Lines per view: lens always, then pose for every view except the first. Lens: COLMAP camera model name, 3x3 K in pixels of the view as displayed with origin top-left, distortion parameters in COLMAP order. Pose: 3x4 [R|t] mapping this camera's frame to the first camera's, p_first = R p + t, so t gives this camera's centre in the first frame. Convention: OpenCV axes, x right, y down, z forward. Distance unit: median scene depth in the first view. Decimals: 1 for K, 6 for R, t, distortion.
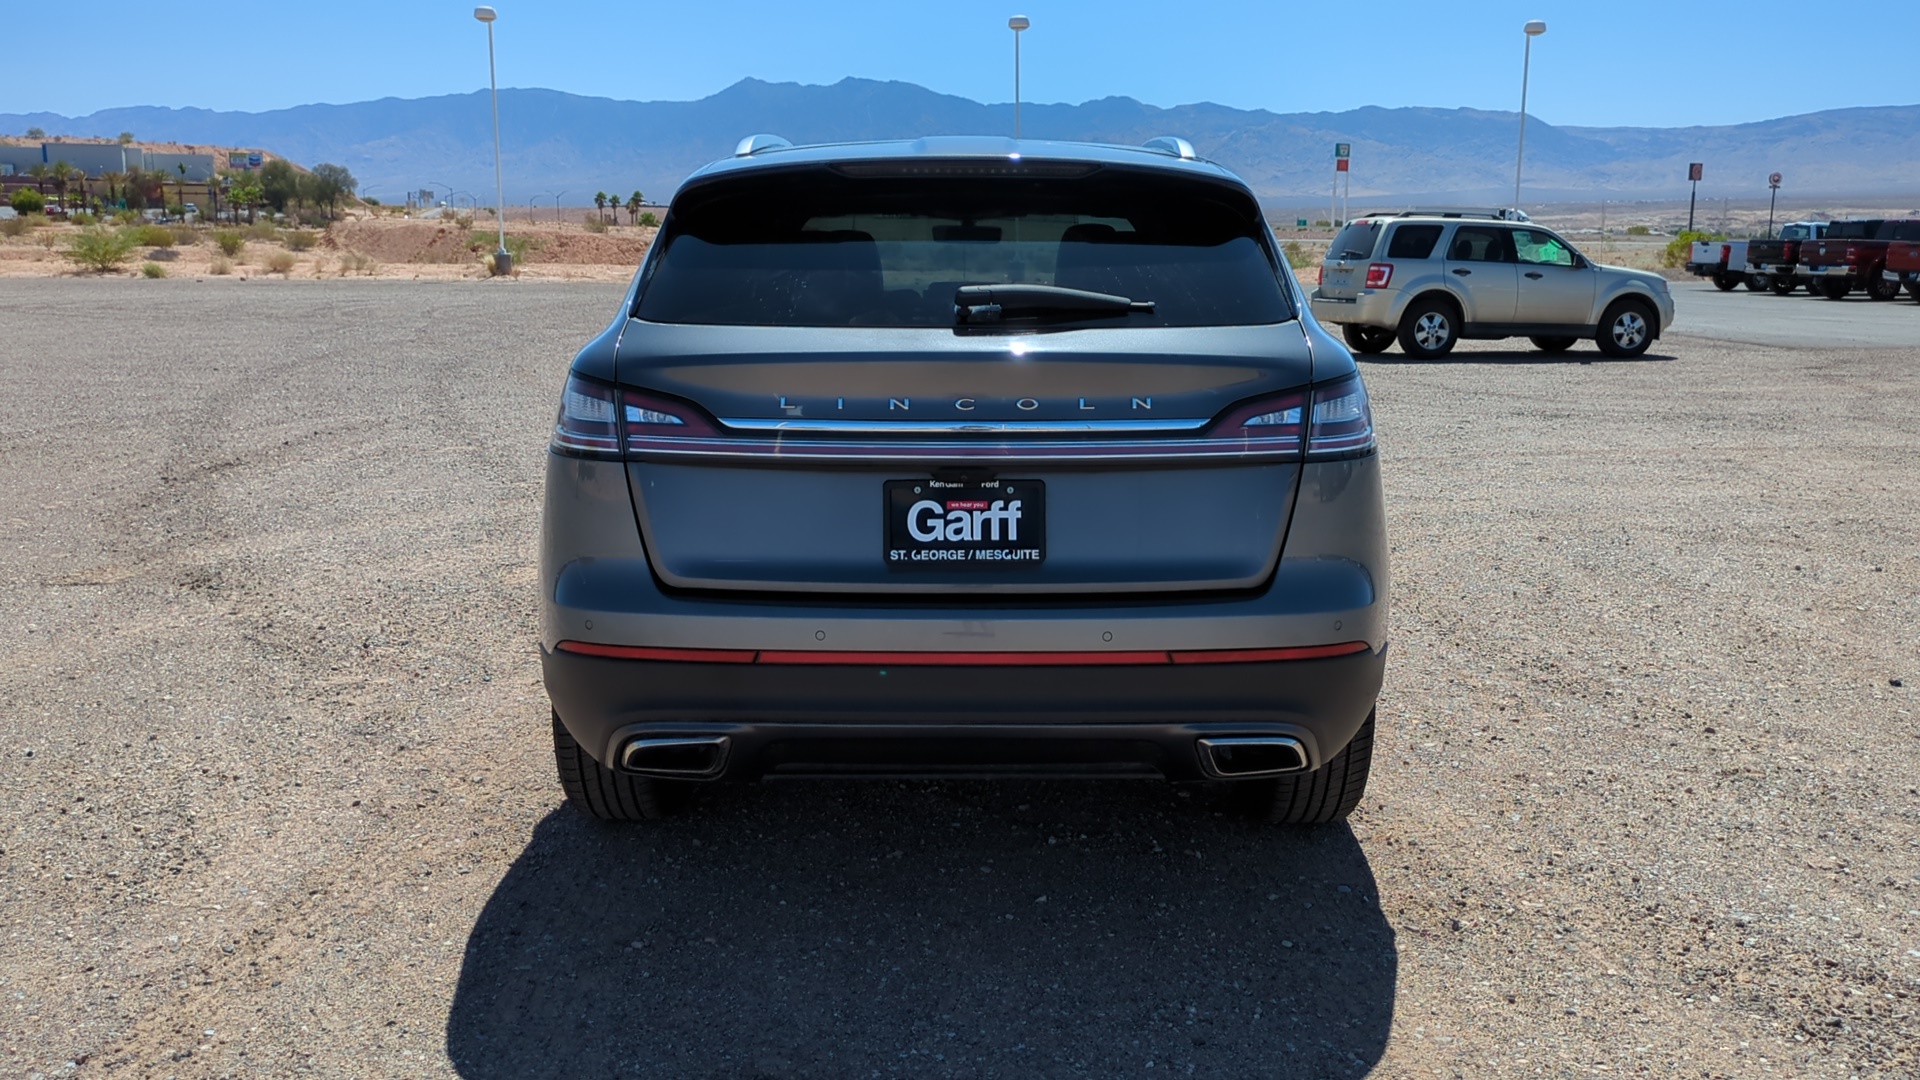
lens RADIAL K [[1627.6, 0, 1008.4], [0, 1627.6, 543.3], [0, 0, 1]] dist [0.089407, -0.103574]
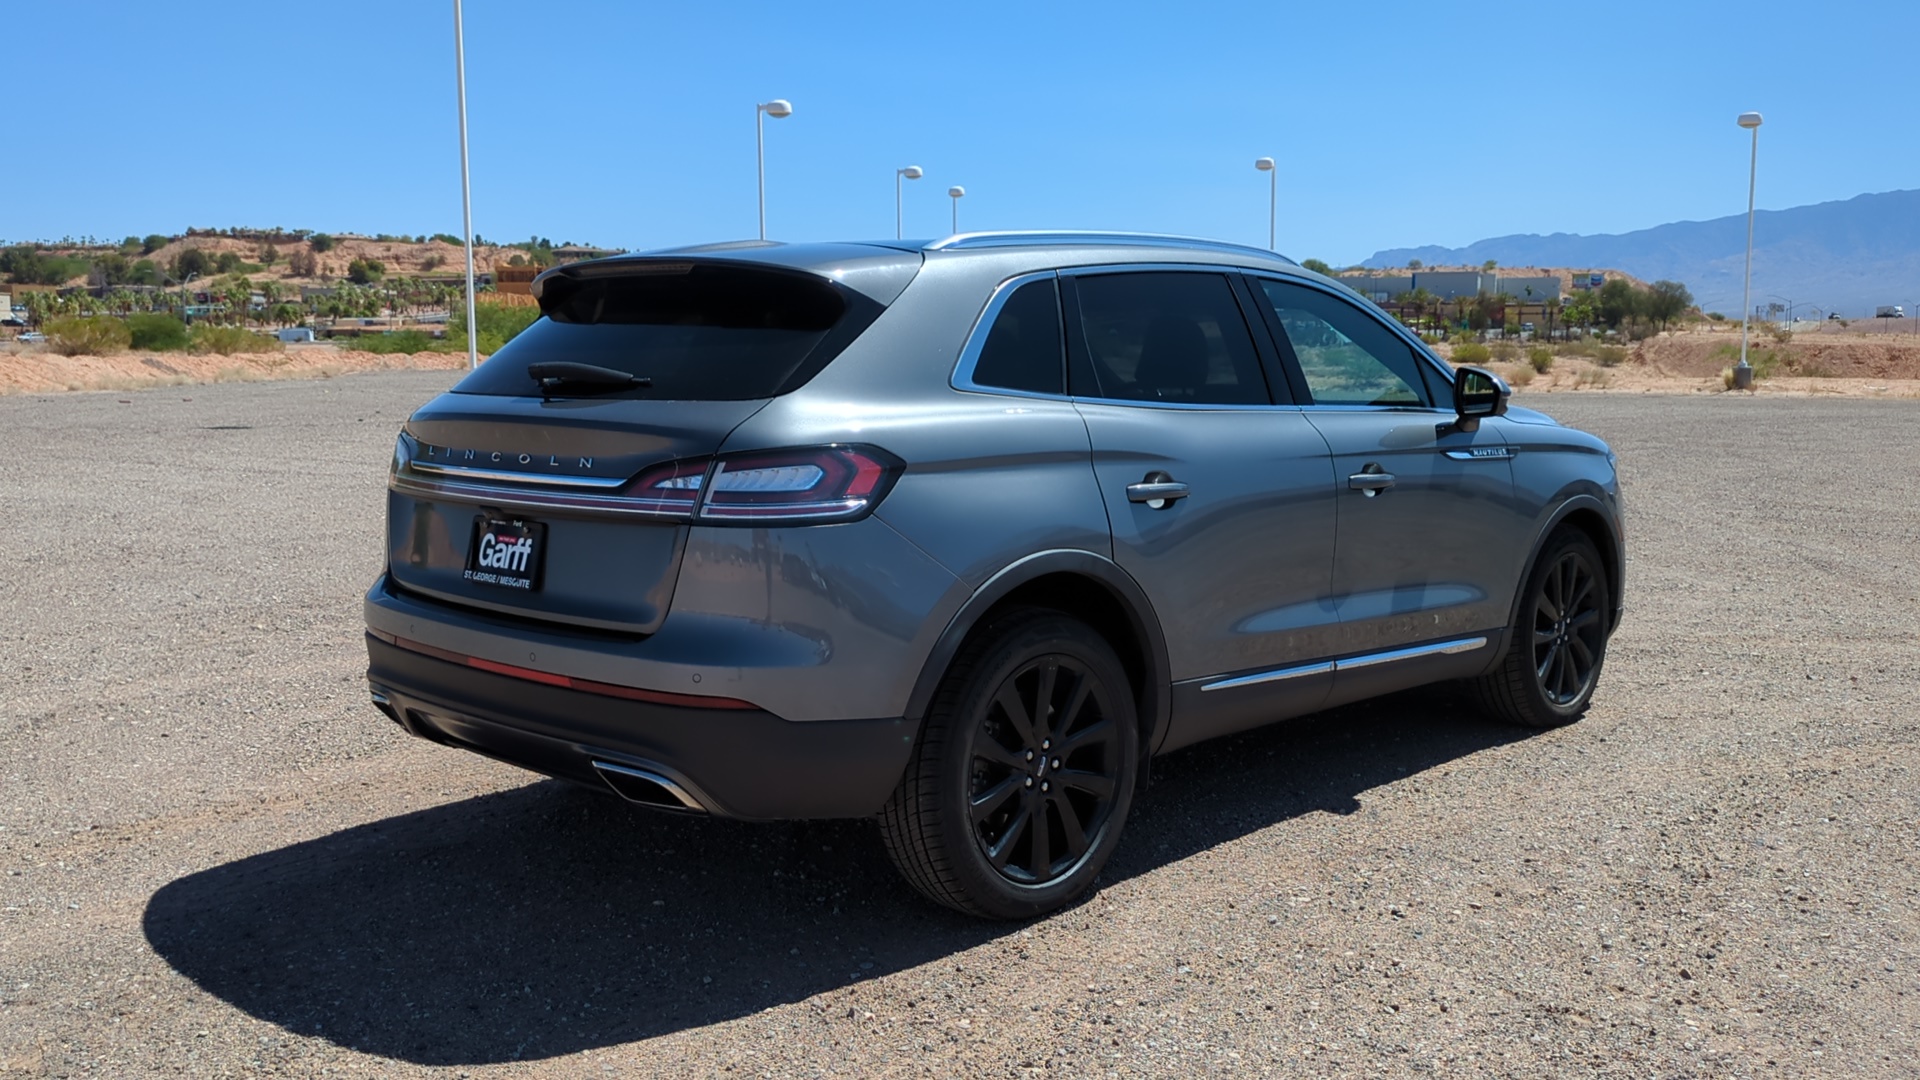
lens RADIAL K [[1646.7, 0, 965.0], [0, 1646.7, 573.4], [0, 0, 1]] dist [0.021570, -0.009561]
pose [[0.720041, 0.089063, -0.688192, 1.075303], [-0.123854, 0.992300, -0.001167, -0.039204], [0.682789, 0.086075, 0.725528, 0.335591]]
